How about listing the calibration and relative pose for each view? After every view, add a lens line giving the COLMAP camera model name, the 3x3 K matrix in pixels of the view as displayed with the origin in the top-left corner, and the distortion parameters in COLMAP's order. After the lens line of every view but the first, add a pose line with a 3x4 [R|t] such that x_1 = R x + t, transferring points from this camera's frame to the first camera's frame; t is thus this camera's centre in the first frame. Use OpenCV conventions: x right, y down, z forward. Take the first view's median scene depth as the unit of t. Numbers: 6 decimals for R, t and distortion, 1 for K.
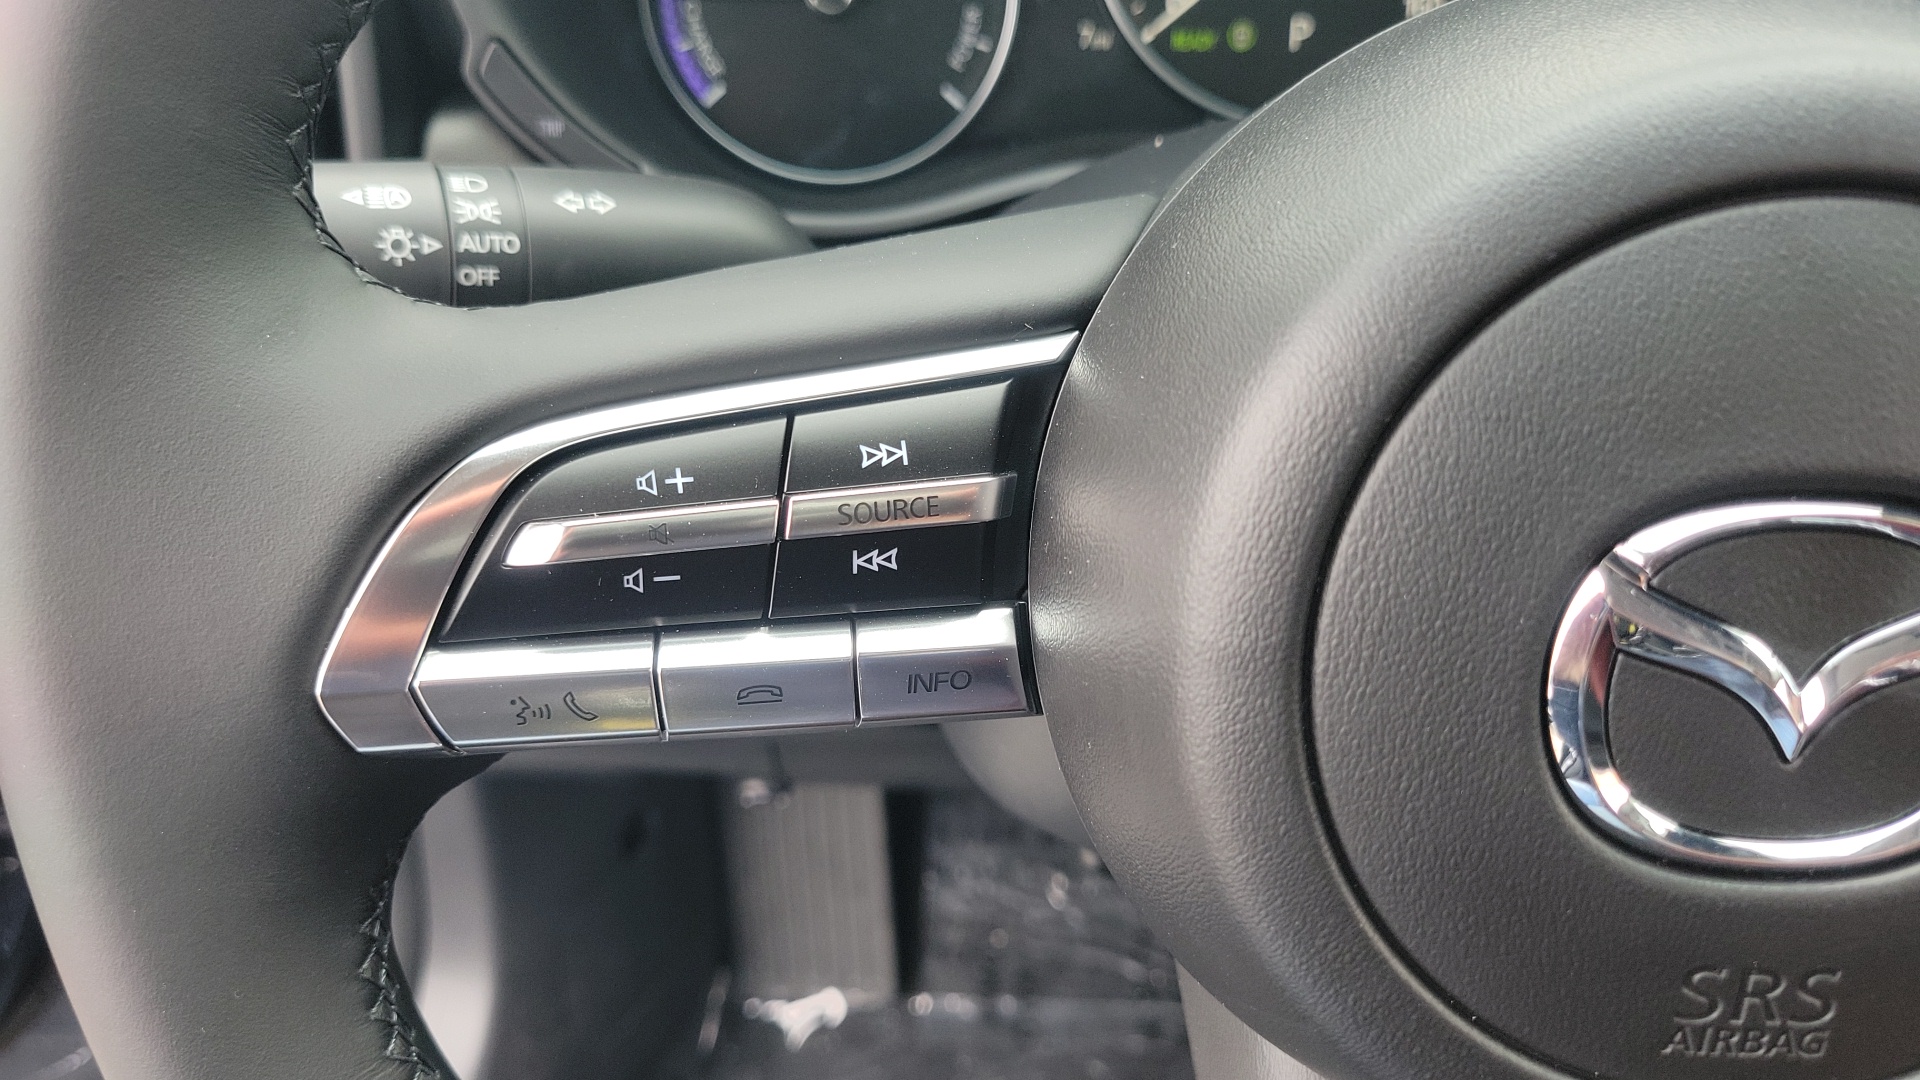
lens RADIAL K [[1409.0, 0, 959.6], [0, 1409.0, 511.8], [0, 0, 1]] dist [0.000810, -0.003554]
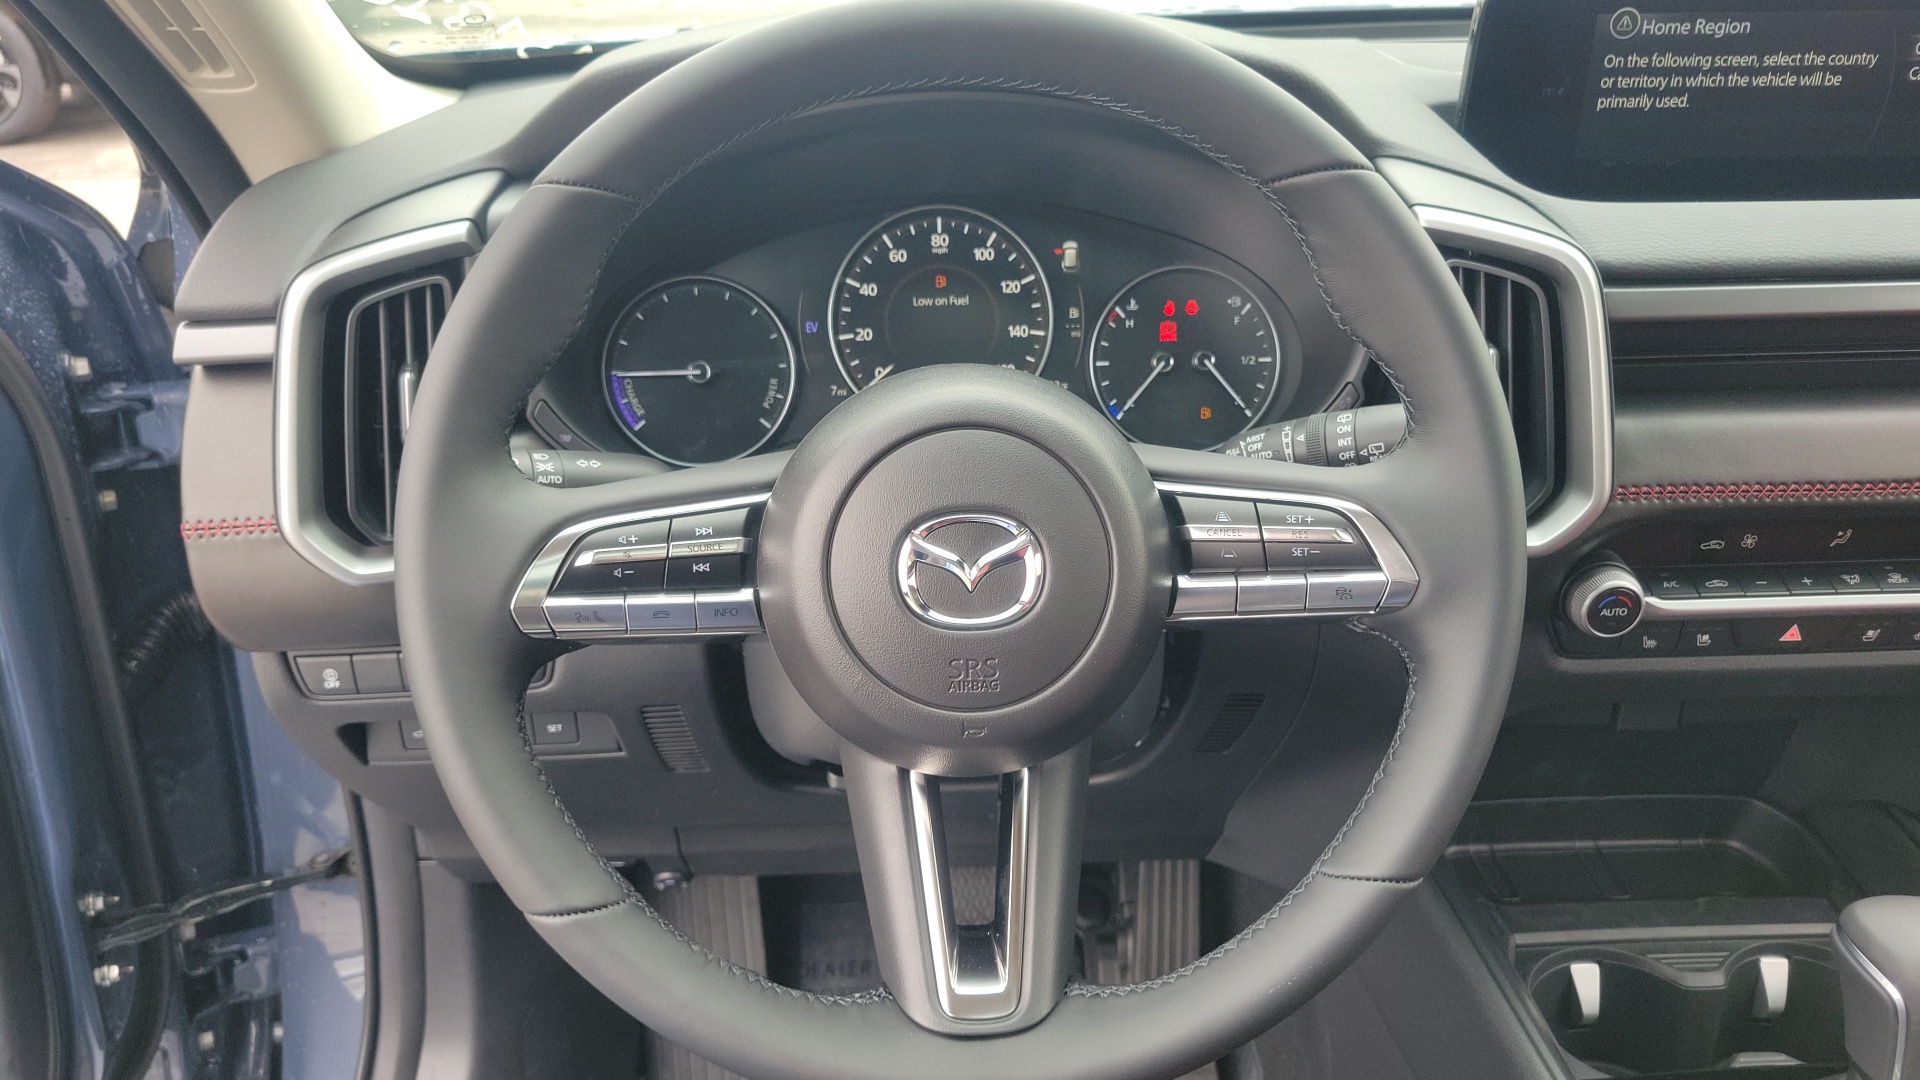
lens RADIAL K [[1383.8, 0, 960.0], [0, 1383.8, 540.0], [0, 0, 1]] dist [0.003739, -0.005596]
pose [[0.997037, -0.038142, 0.066802, 0.278344], [0.051569, 0.975794, -0.212526, 0.603504], [-0.057079, 0.215341, 0.974869, -1.788569]]
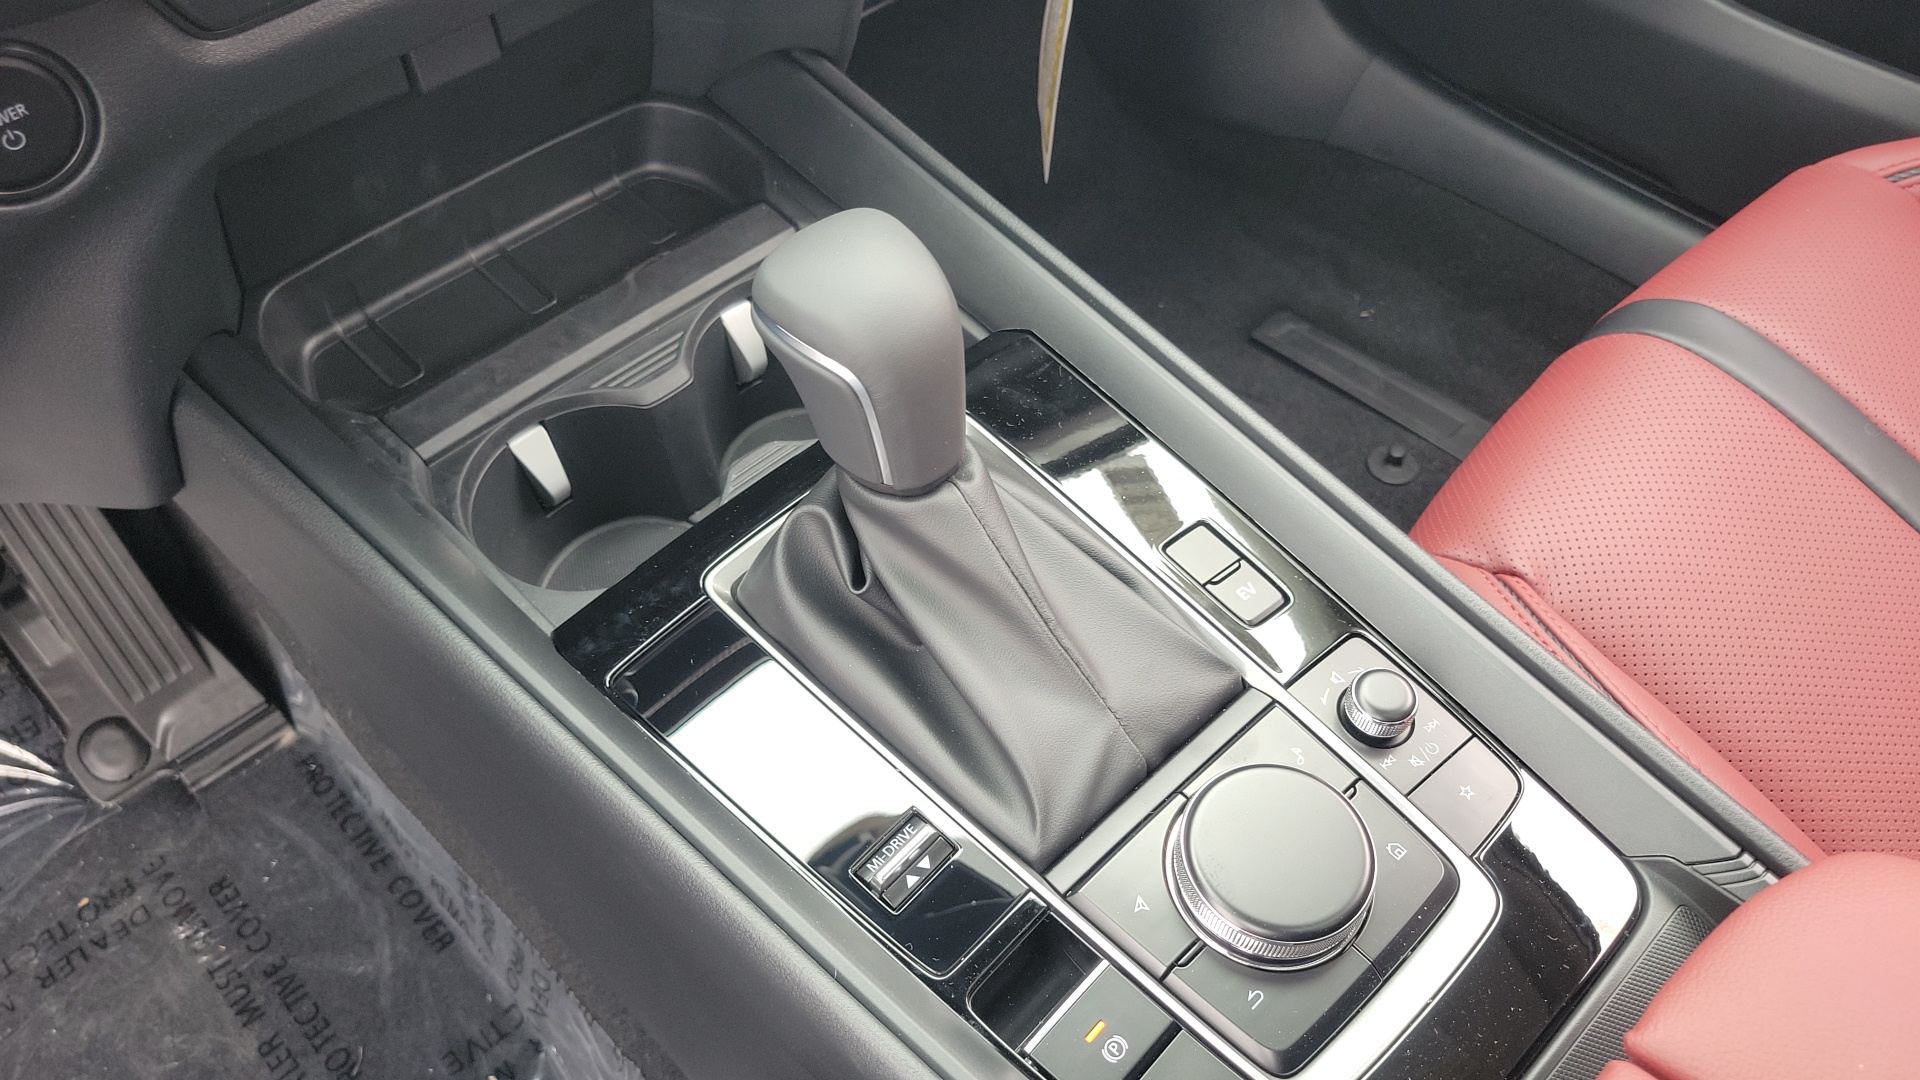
lens RADIAL K [[1409.0, 0, 959.6], [0, 1409.0, 511.8], [0, 0, 1]] dist [0.000810, -0.003554]
pose [[0.681206, -0.563778, 0.467026, 1.534427], [0.434025, 0.824740, 0.362529, 0.505197], [-0.589560, -0.044256, 0.806511, -0.535706]]
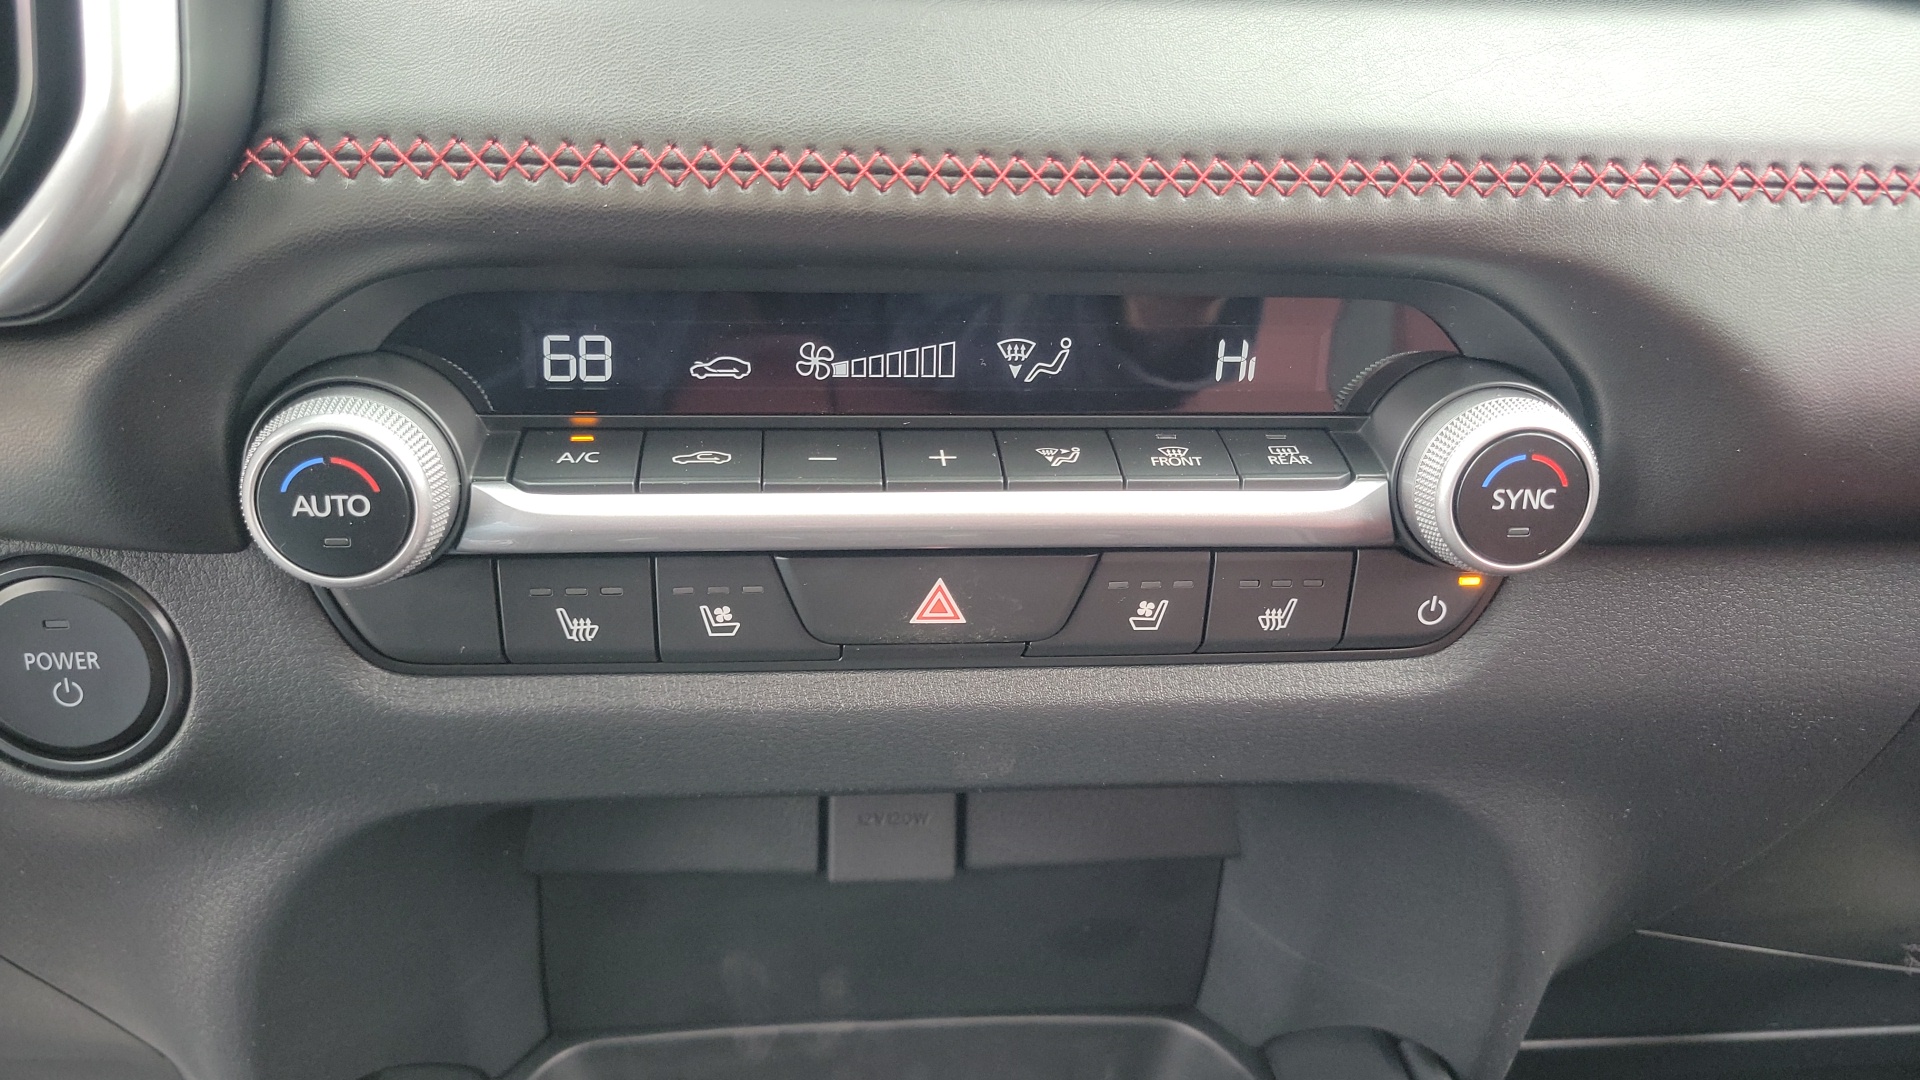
lens RADIAL K [[1409.0, 0, 959.6], [0, 1409.0, 511.8], [0, 0, 1]] dist [0.000810, -0.003554]
pose [[0.986863, -0.008427, 0.161337, 2.490071], [0.064672, 0.935741, -0.346707, 0.594107], [-0.148048, 0.352586, 0.923994, 0.330392]]
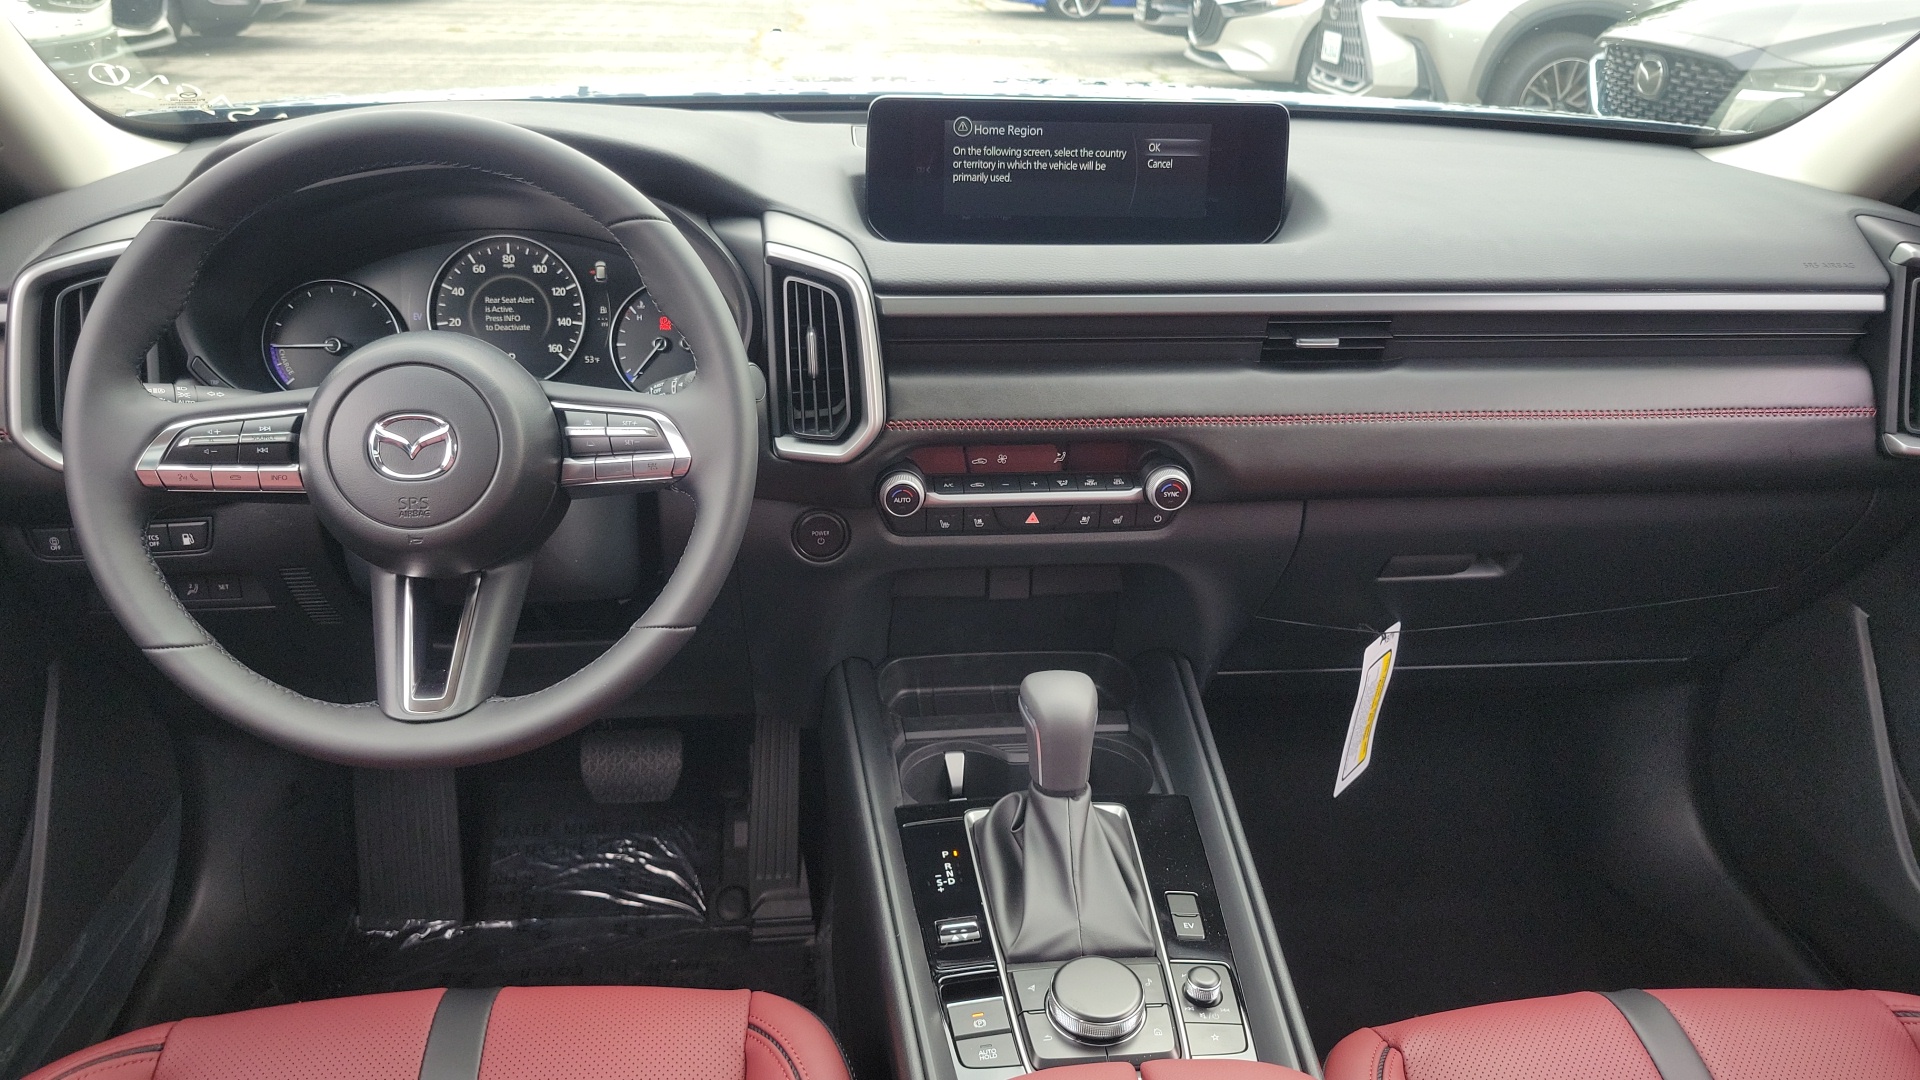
lens RADIAL K [[1337.6, 0, 960.0], [0, 1337.6, 540.0], [0, 0, 1]] dist [0.007882, -0.001373]
pose [[0.988243, -0.033886, 0.149088, 1.571190], [0.066806, 0.972819, -0.221719, 1.480747], [-0.137522, 0.229072, 0.963646, -3.593261]]
